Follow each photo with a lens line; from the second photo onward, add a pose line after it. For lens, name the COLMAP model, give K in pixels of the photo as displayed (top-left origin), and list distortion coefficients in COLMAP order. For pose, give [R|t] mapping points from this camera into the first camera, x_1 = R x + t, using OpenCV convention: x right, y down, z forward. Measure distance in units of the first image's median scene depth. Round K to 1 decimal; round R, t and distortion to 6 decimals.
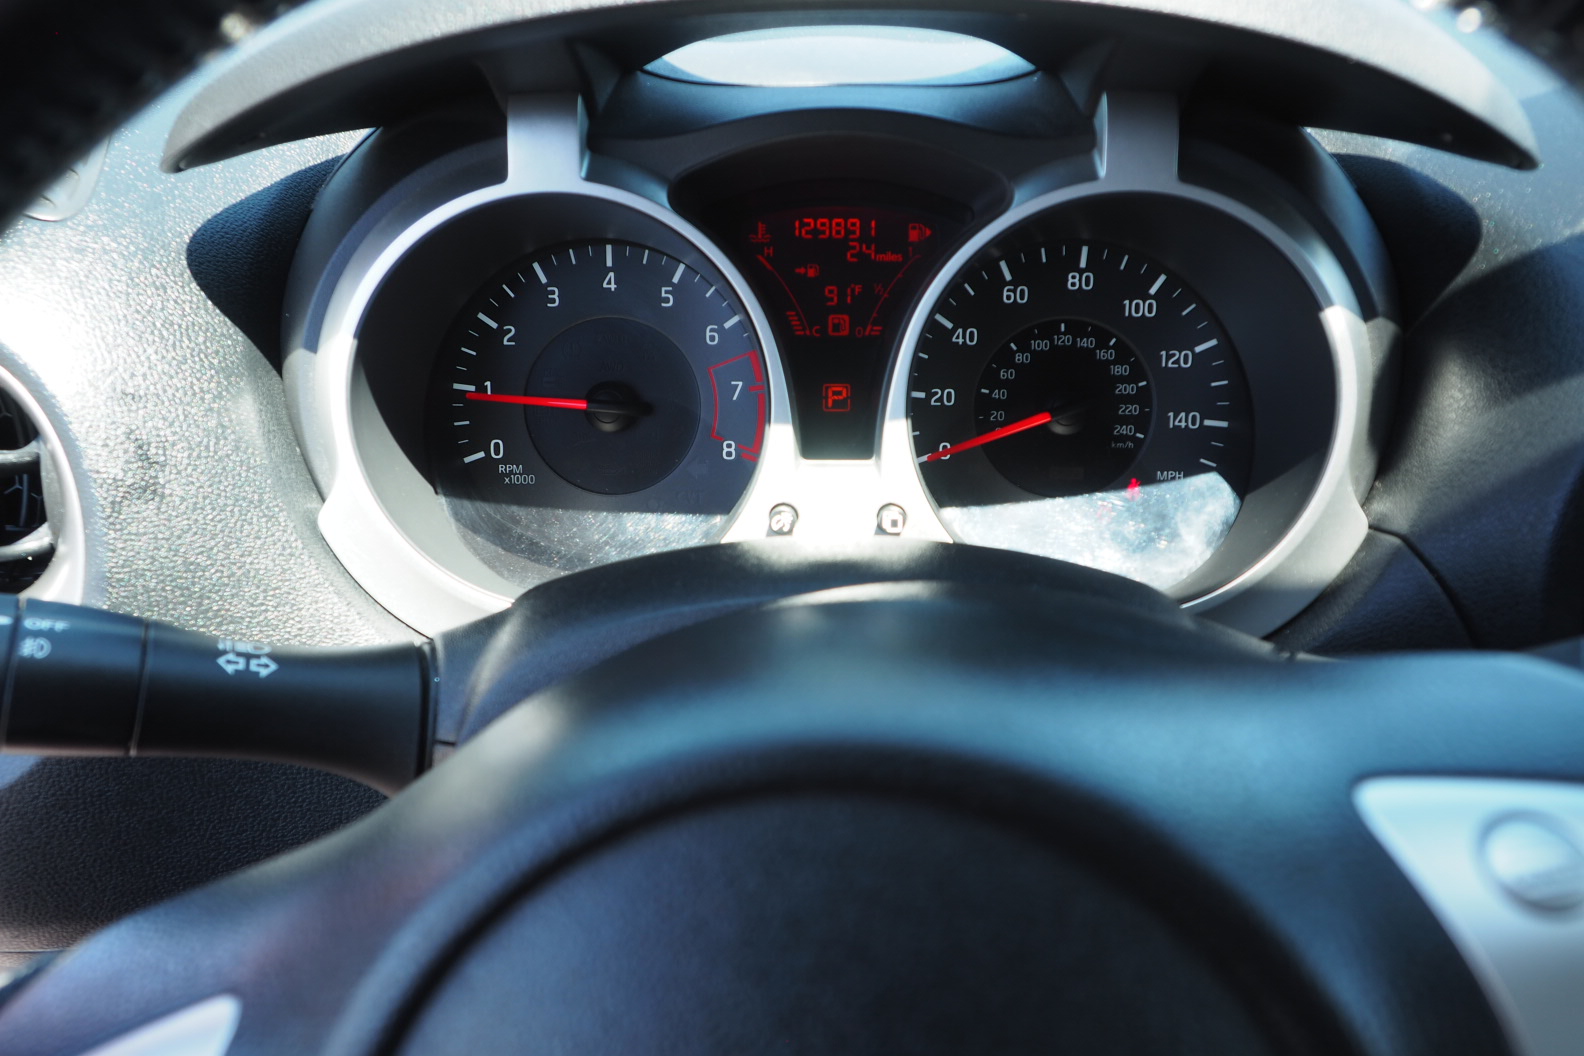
lens RADIAL K [[1221.9, 0, 794.3], [0, 1221.9, 547.0], [0, 0, 1]] dist [-0.024735, -0.002352]
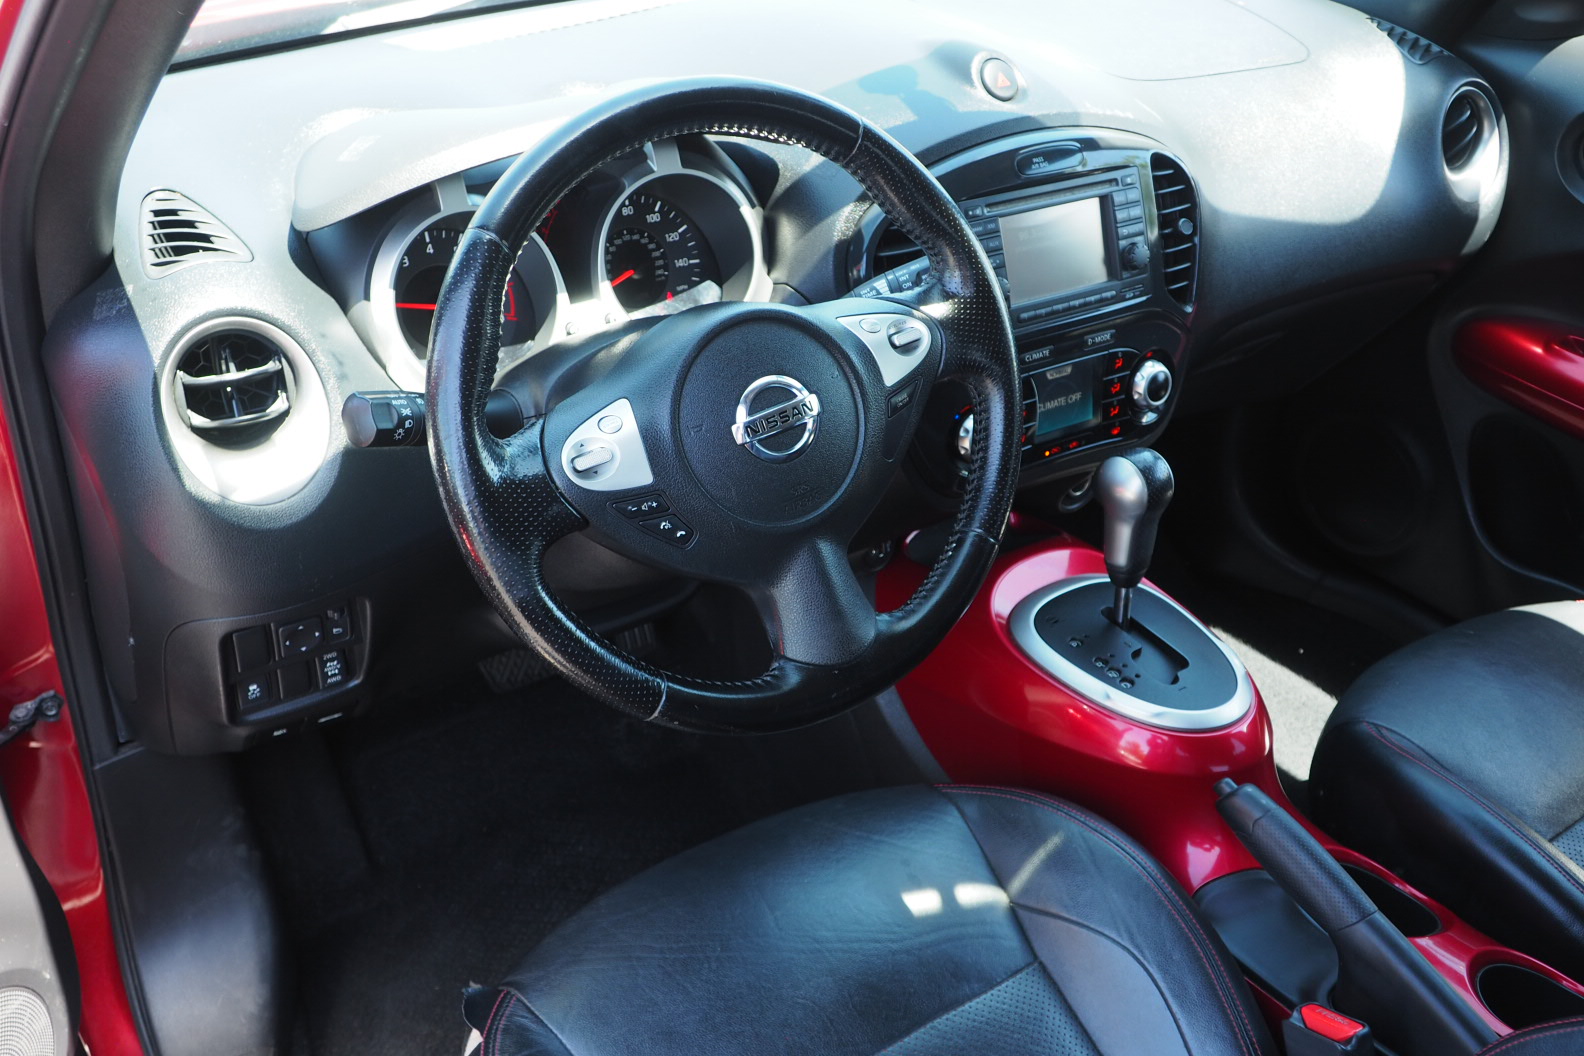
lens RADIAL K [[1401.8, 0, 792.0], [0, 1401.8, 528.0], [0, 0, 1]] dist [-0.002904, -0.001080]
pose [[0.806034, -0.284862, 0.518809, -1.038739], [0.265573, 0.957434, 0.113098, 0.133104], [-0.528943, 0.046620, 0.847376, -1.342320]]
